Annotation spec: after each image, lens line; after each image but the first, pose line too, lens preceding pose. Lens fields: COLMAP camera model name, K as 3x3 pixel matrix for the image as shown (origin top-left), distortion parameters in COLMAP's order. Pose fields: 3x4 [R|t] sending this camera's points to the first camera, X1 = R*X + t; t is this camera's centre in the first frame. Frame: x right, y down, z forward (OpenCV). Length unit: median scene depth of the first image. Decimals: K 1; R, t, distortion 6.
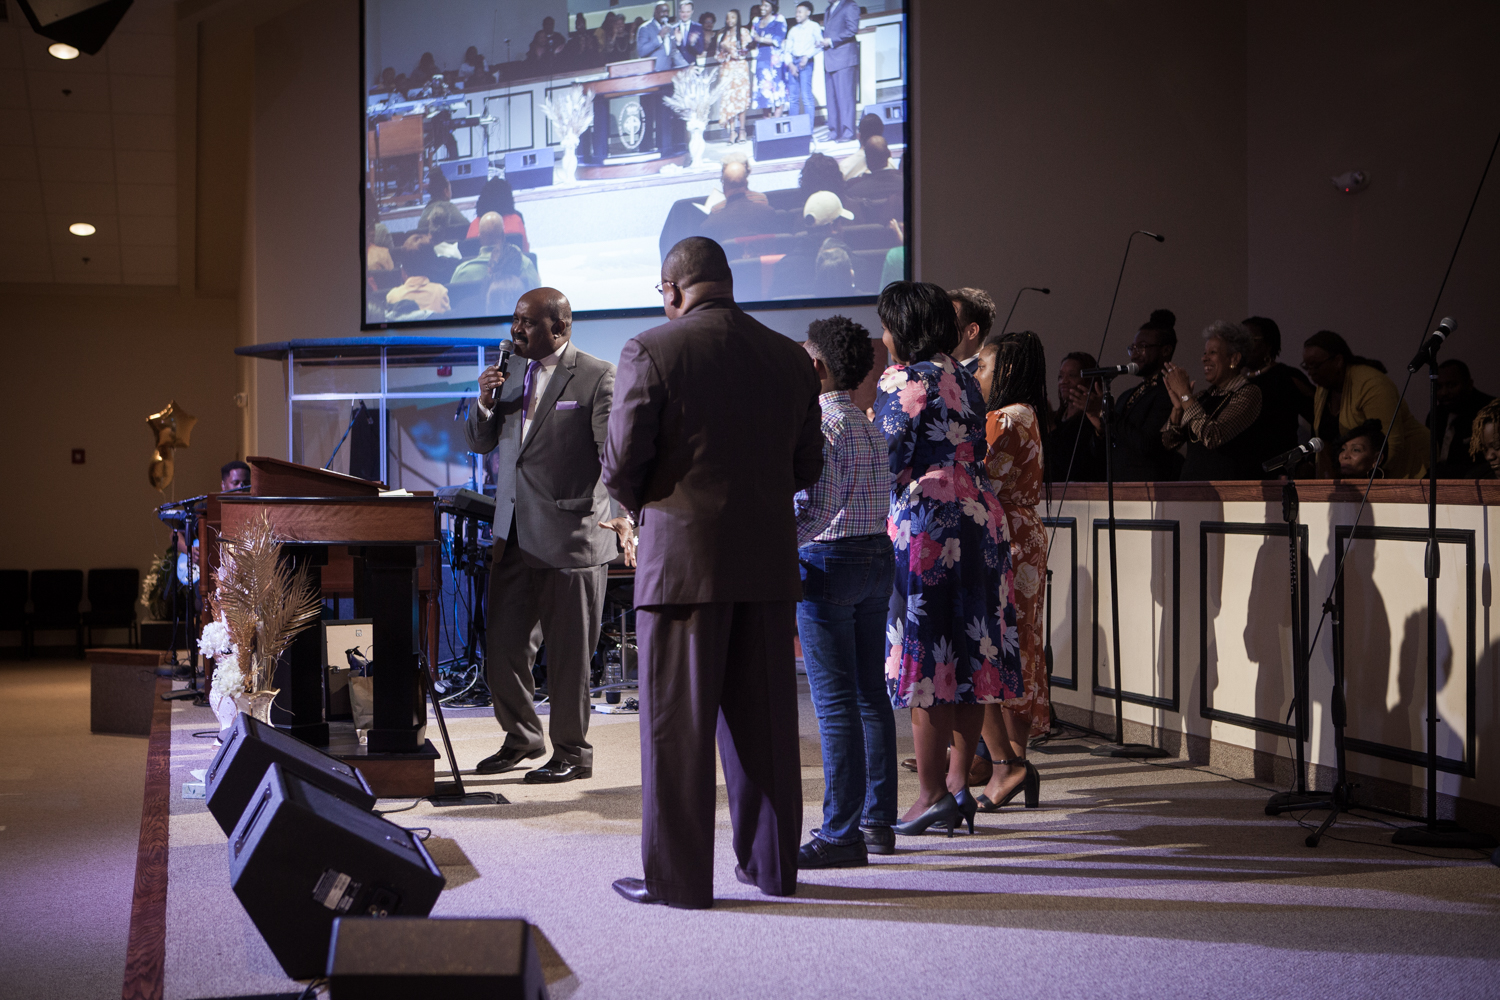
lens RADIAL K [[1994.4, 0, 750.0], [0, 1994.4, 500.0], [0, 0, 1]] dist [0.002619, -0.035957]
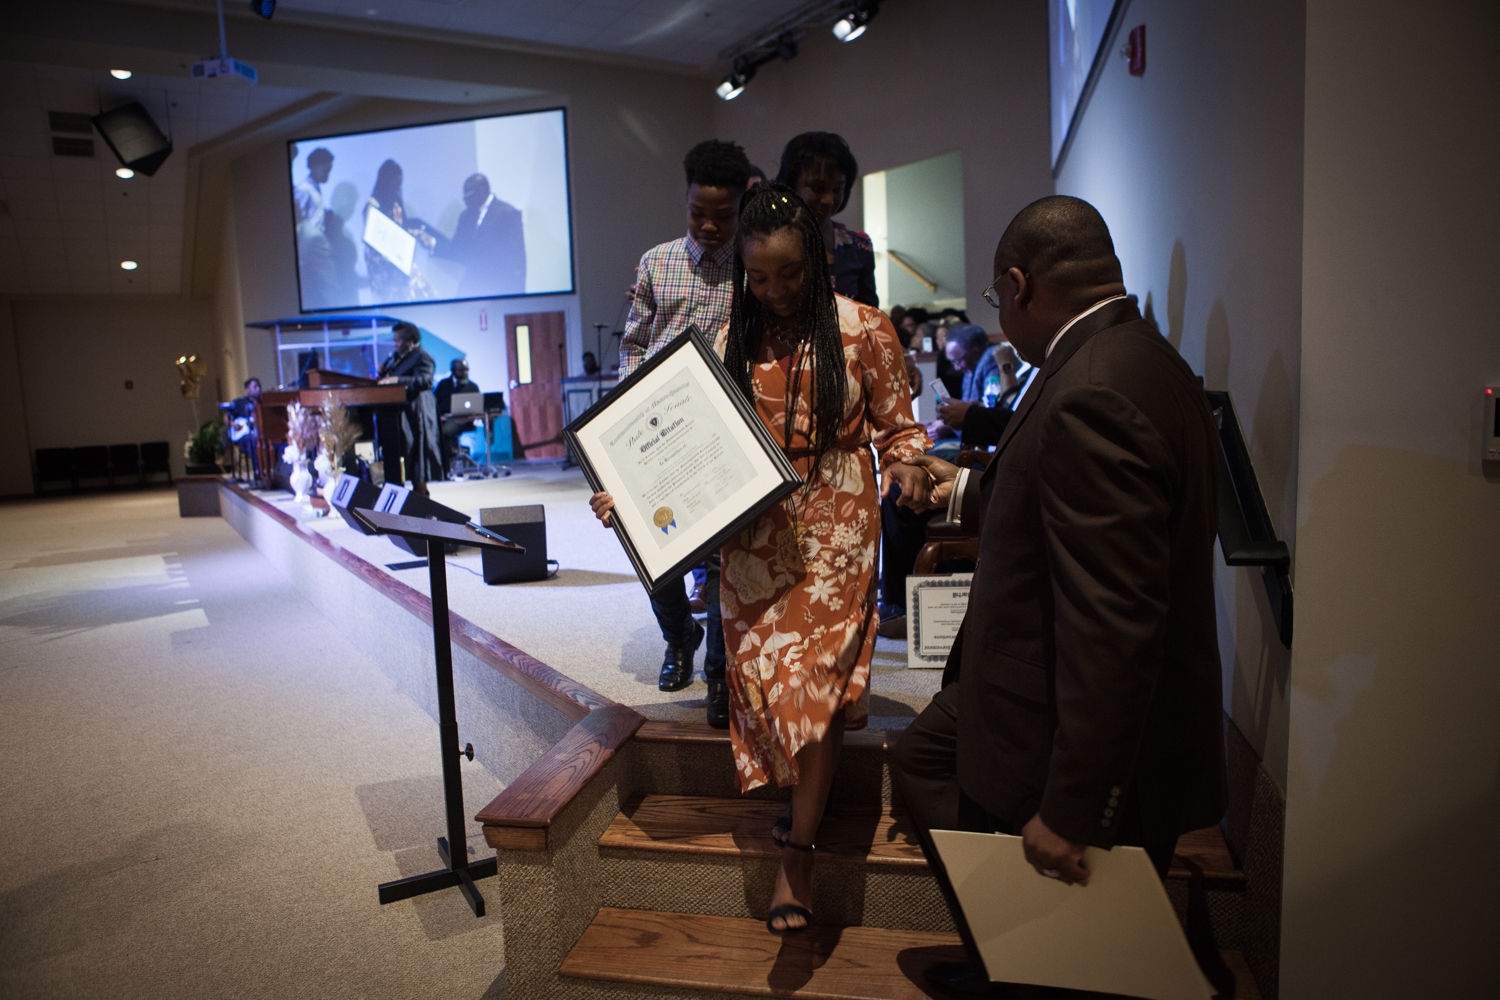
lens RADIAL K [[1023.7, 0, 750.0], [0, 1023.7, 500.0], [0, 0, 1]] dist [-0.115354, 0.079561]
pose [[0.958517, -0.065196, 0.277480, -0.104997], [0.036414, 0.993522, 0.107647, 0.021227], [-0.282701, -0.093078, 0.954682, -0.244470]]
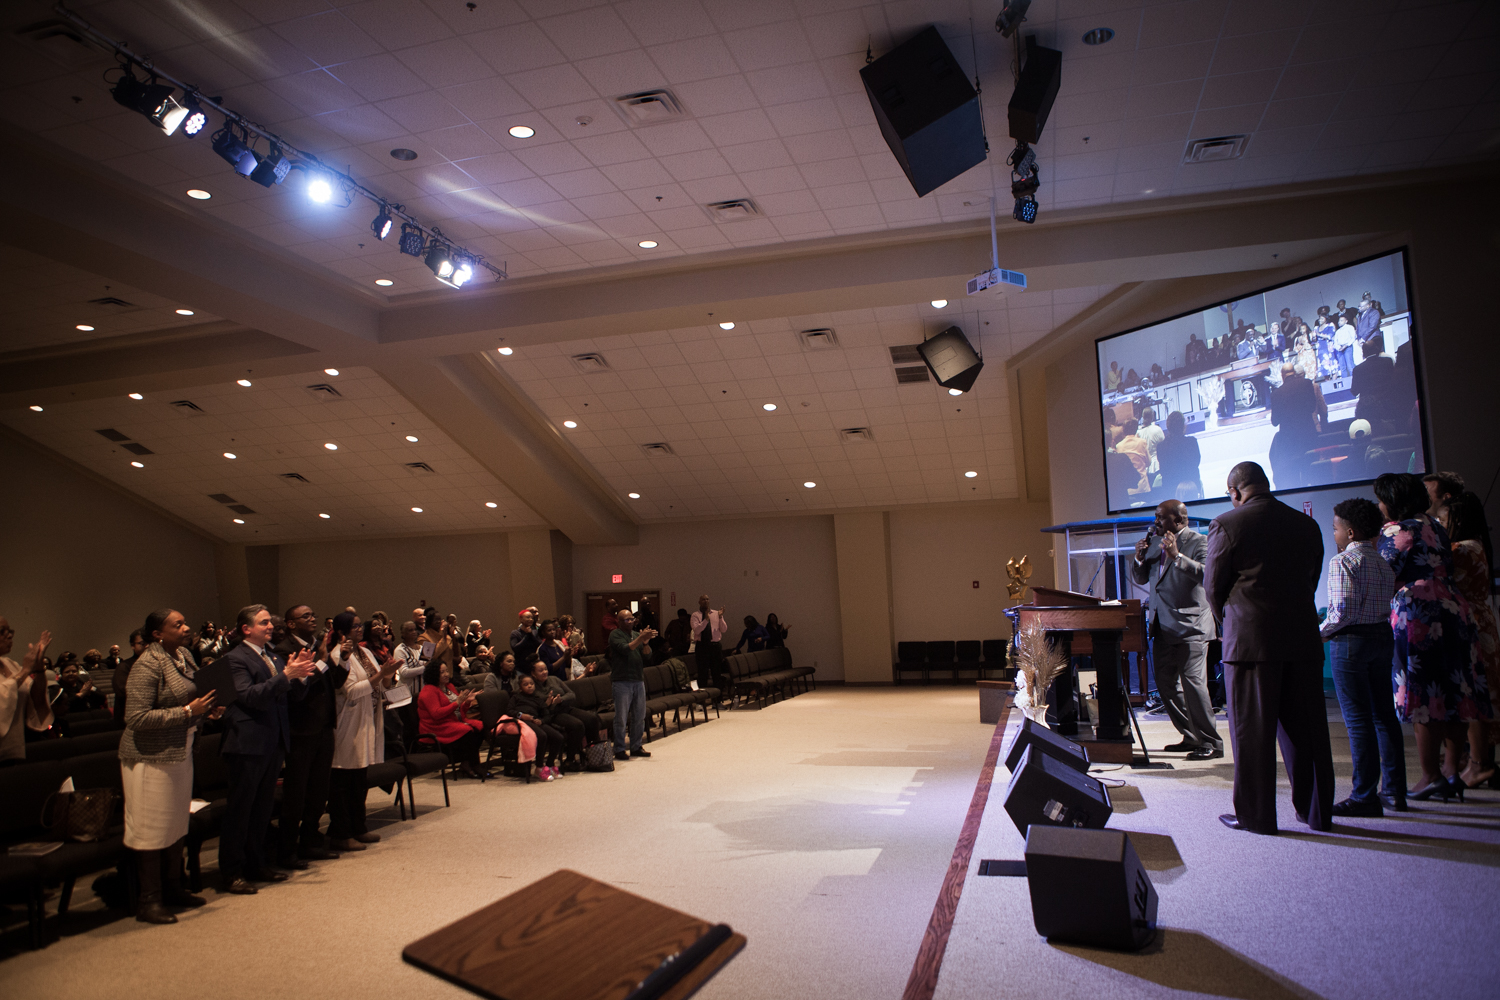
lens RADIAL K [[1023.7, 0, 750.0], [0, 1023.7, 500.0], [0, 0, 1]] dist [-0.115354, 0.079561]
pose [[0.848995, -0.073760, -0.523227, 0.047719], [0.021017, 0.994139, -0.106042, -0.006473], [0.527982, 0.079033, 0.845570, -0.014901]]
